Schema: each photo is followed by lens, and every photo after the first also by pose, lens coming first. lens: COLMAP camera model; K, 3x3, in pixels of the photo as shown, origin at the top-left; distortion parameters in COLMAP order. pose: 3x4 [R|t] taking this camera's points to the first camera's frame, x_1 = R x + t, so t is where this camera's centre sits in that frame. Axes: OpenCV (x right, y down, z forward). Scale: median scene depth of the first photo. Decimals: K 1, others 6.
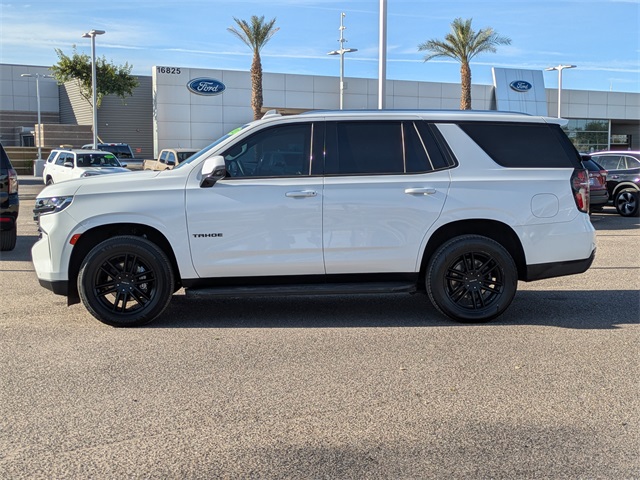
lens RADIAL K [[936.3, 0, 315.9], [0, 936.3, 241.1], [0, 0, 1]] dist [0.048589, 0.000000]
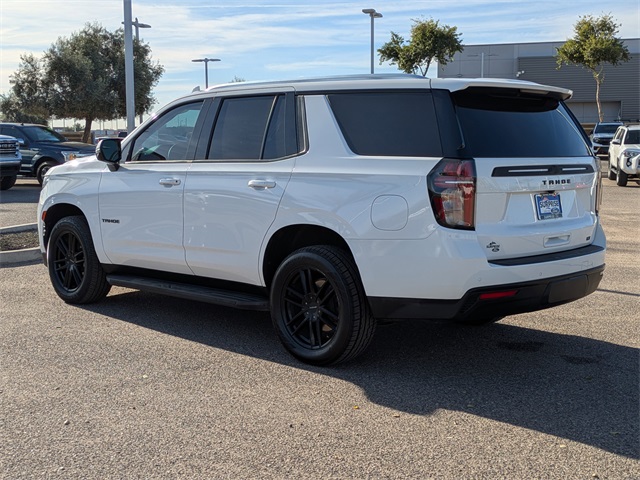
lens RADIAL K [[936.3, 0, 315.4], [0, 936.3, 231.8], [0, 0, 1]] dist [0.048589, 0.000000]
pose [[0.645371, 0.078592, -0.759816, 0.727547], [-0.066286, 0.996703, 0.046792, -0.052511], [0.760988, 0.020167, 0.648453, 0.526328]]
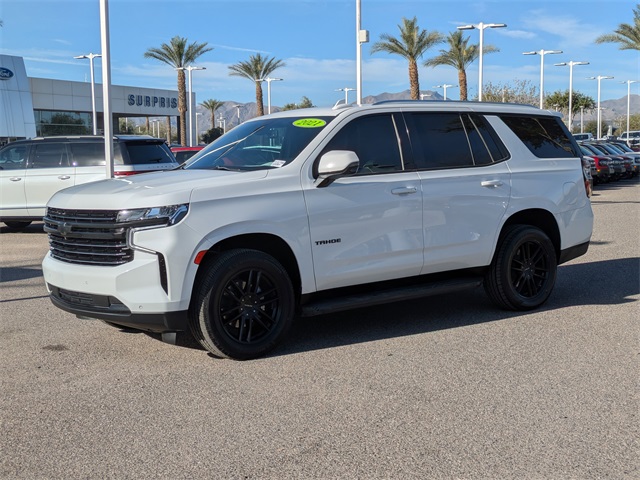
lens RADIAL K [[1003.3, 0, 318.4], [0, 1003.3, 241.7], [0, 0, 1]] dist [0.041915, 0.000000]
pose [[0.824274, -0.064811, 0.562470, -0.633852], [0.064796, 0.997698, 0.020006, -0.025118], [-0.562472, 0.019955, 0.826576, 0.225812]]
